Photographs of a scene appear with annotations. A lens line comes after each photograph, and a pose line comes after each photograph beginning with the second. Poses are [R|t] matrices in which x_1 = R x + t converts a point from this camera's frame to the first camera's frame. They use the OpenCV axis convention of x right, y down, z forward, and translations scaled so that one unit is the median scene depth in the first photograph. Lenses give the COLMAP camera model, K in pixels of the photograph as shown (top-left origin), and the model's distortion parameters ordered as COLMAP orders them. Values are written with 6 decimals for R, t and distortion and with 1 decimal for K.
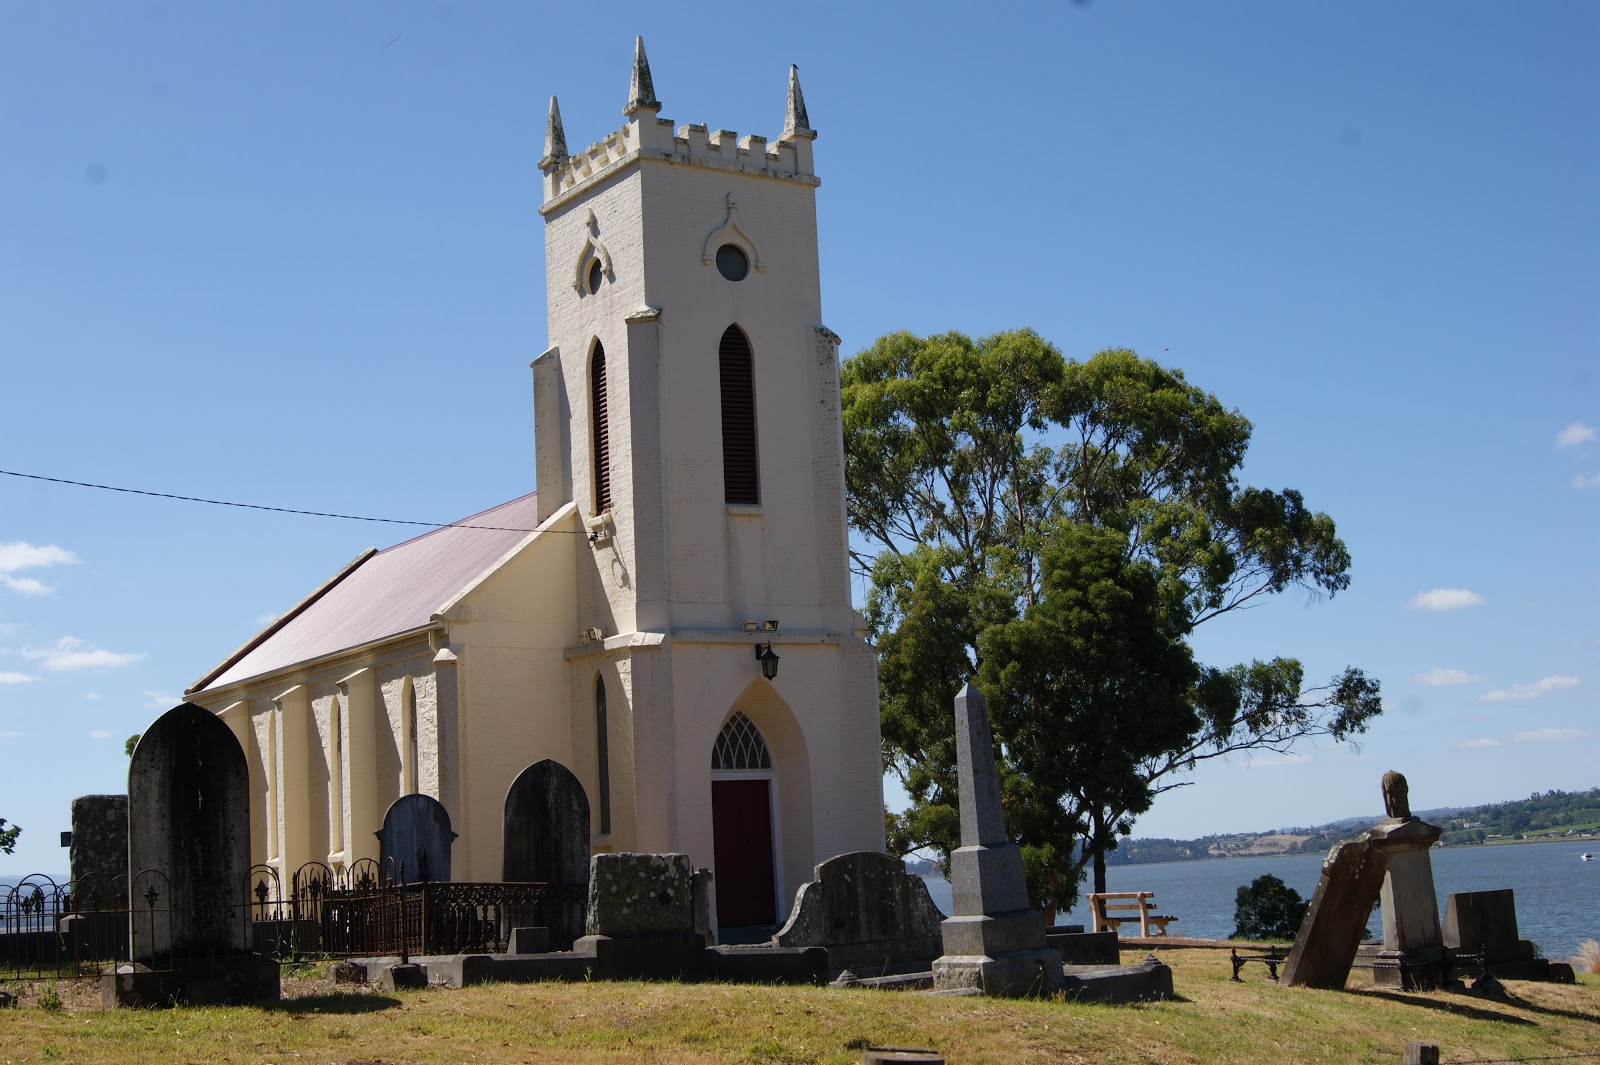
lens RADIAL K [[2142.5, 0, 799.3], [0, 2142.5, 537.5], [0, 0, 1]] dist [-0.057614, 0.000000]
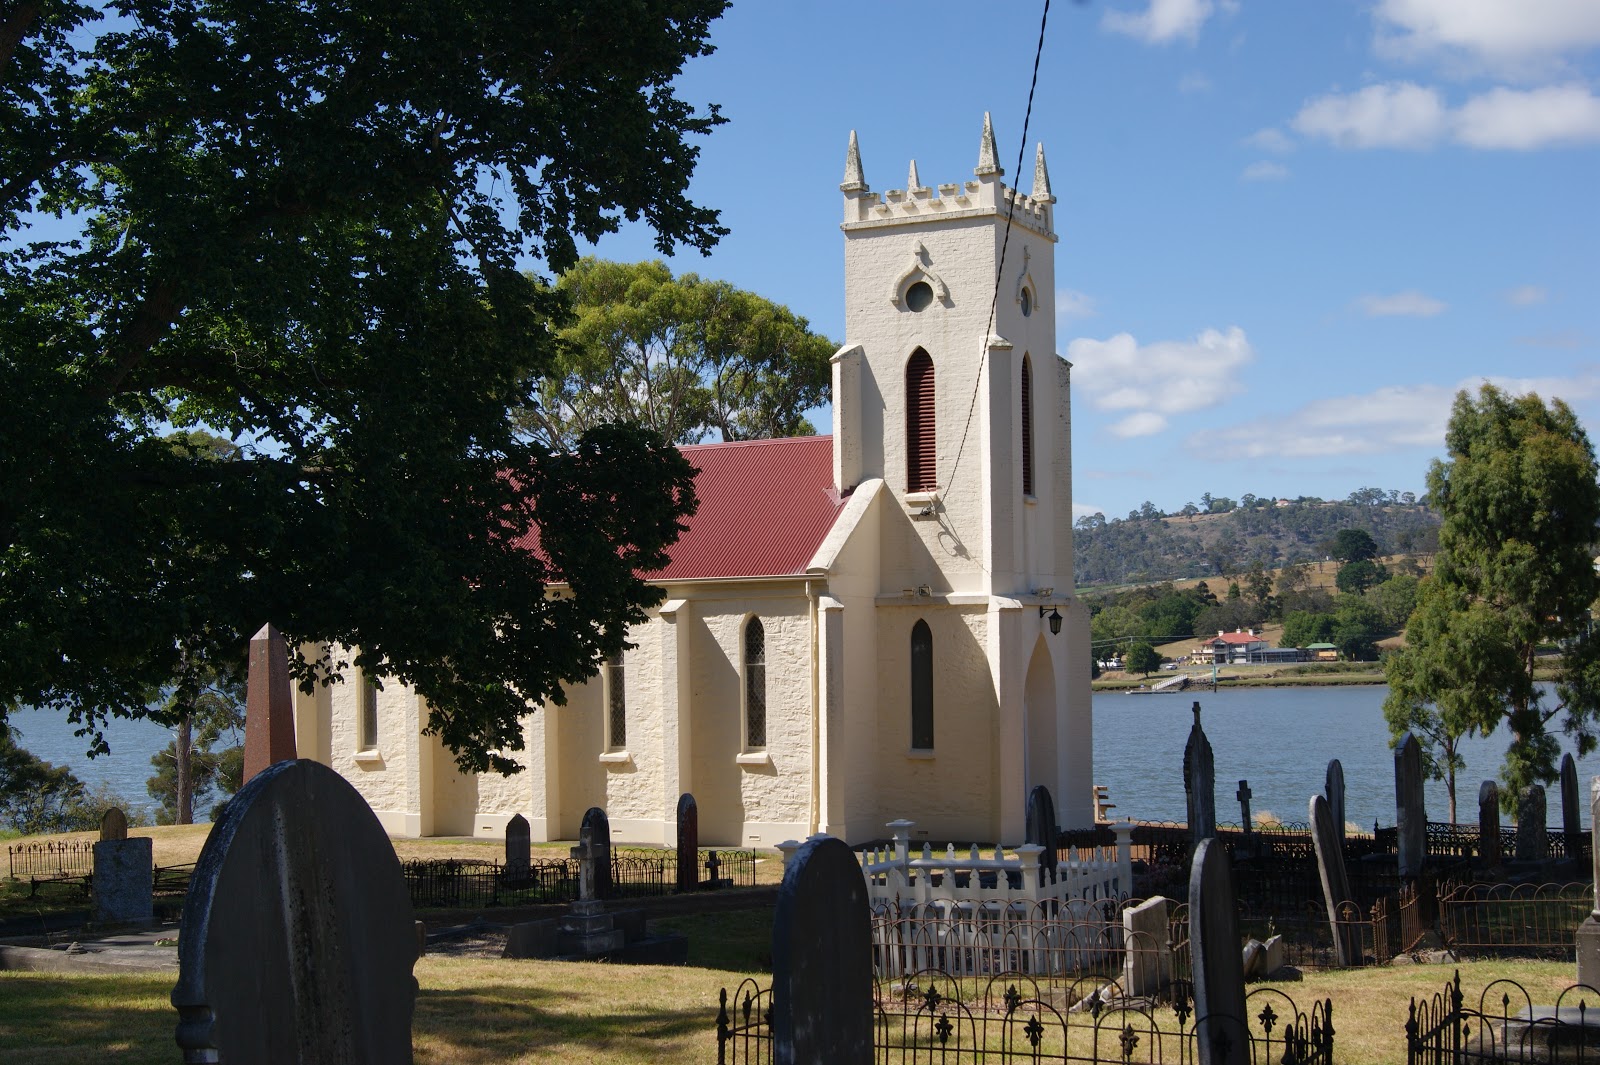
lens RADIAL K [[2142.5, 0, 798.2], [0, 2142.5, 528.9], [0, 0, 1]] dist [-0.057614, 0.000000]
pose [[0.878952, 0.065150, 0.472439, -0.736440], [-0.099934, 0.993793, 0.048878, -0.043309], [-0.466322, -0.090175, 0.880007, -0.062255]]
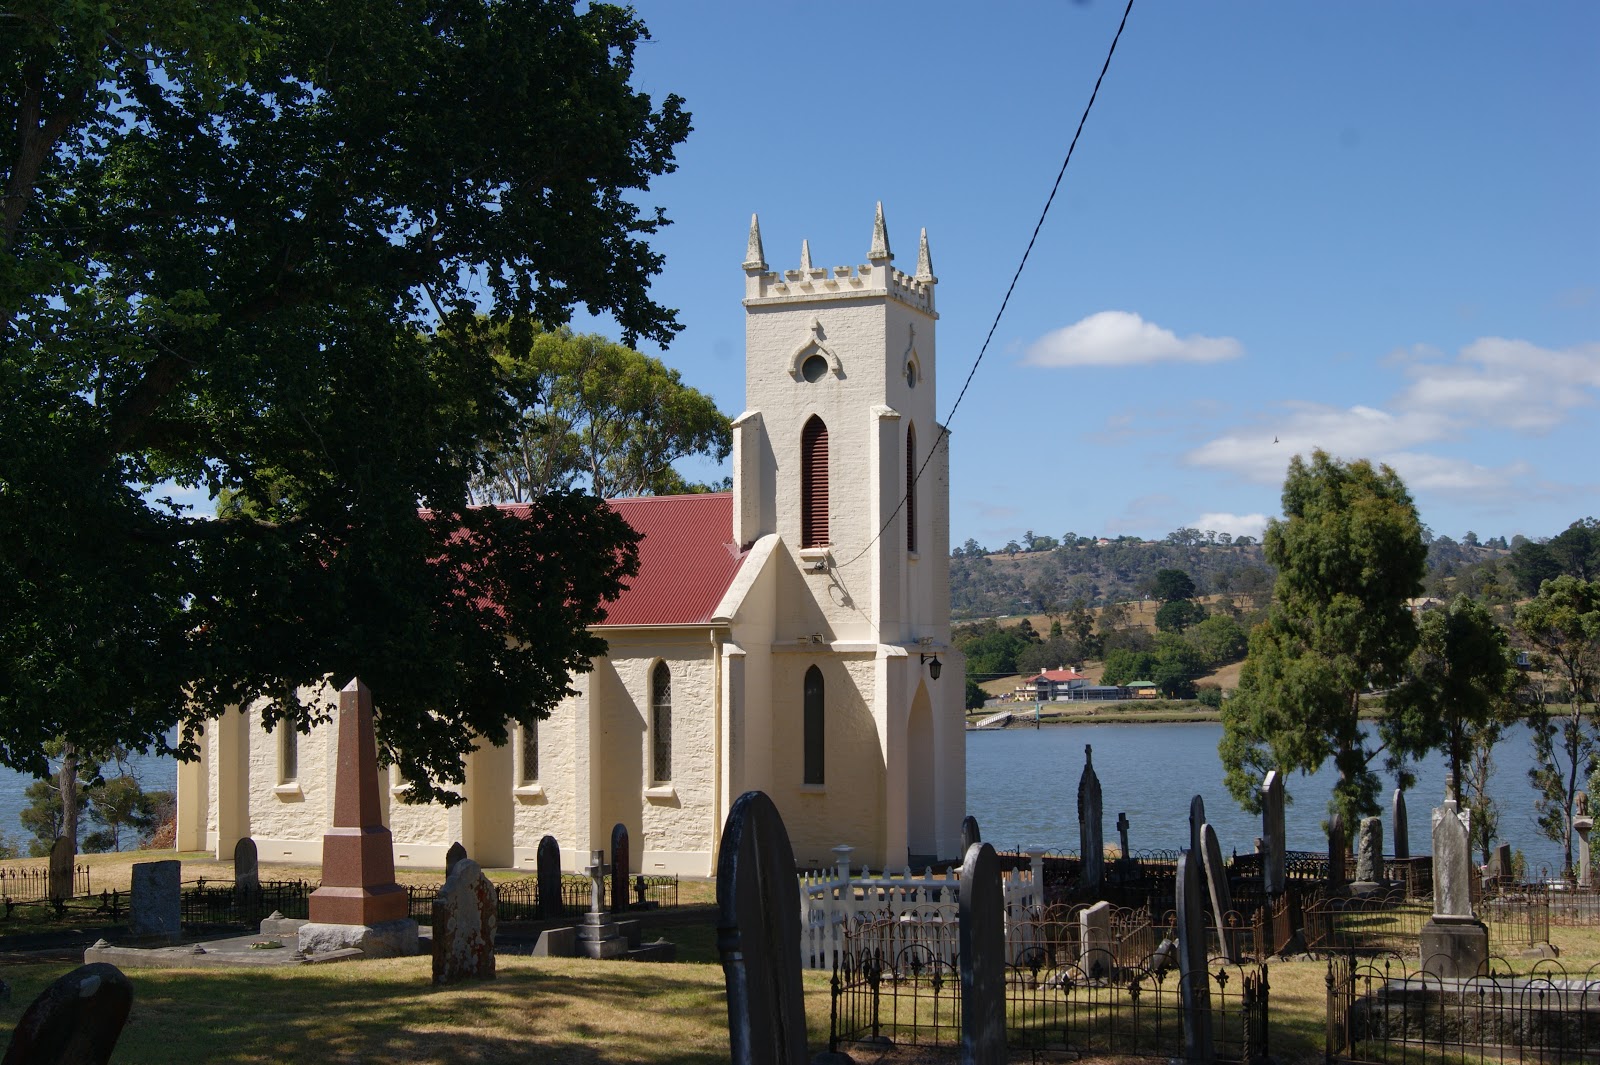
lens RADIAL K [[2142.5, 0, 803.1], [0, 2142.5, 537.6], [0, 0, 1]] dist [-0.057614, 0.000000]
pose [[0.835446, 0.081922, 0.543432, -0.830111], [-0.115593, 0.992901, 0.028028, -0.054572], [-0.537278, -0.086234, 0.838985, -0.131428]]
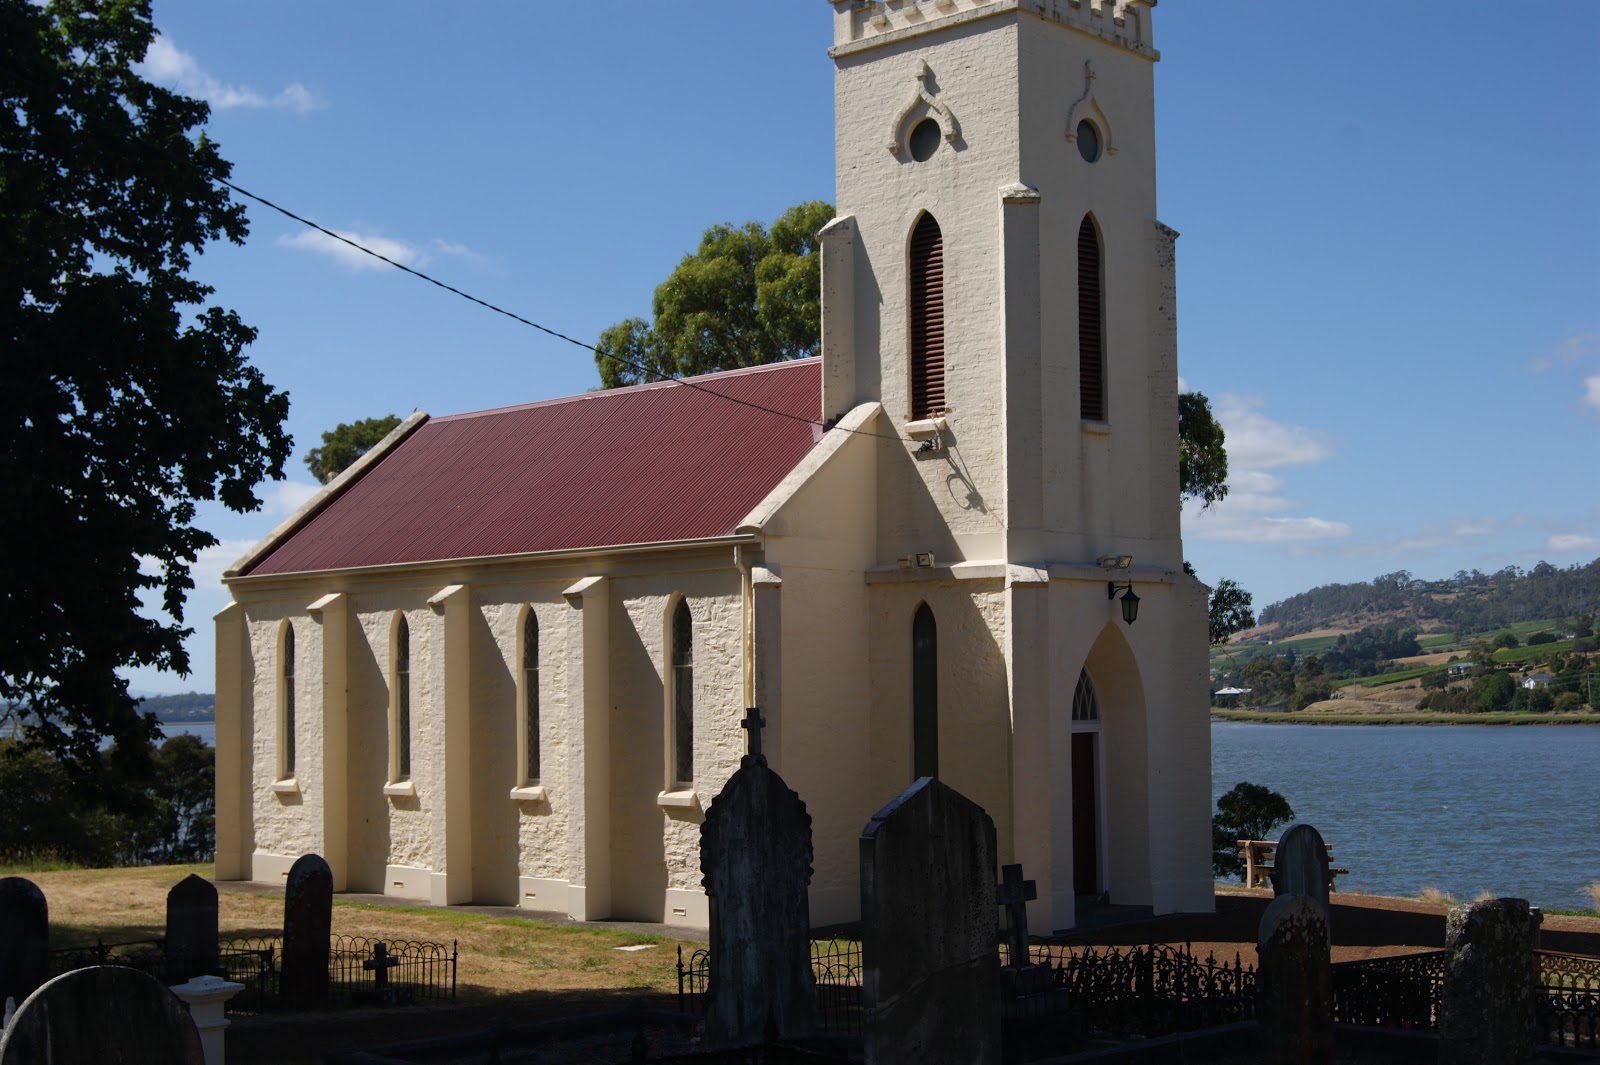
lens RADIAL K [[2142.5, 0, 797.8], [0, 2142.5, 535.2], [0, 0, 1]] dist [-0.057614, 0.000000]
pose [[0.971722, 0.055756, 0.229452, -0.336030], [-0.071801, 0.995479, 0.062177, -0.014154], [-0.224948, -0.076894, 0.971332, 0.169128]]
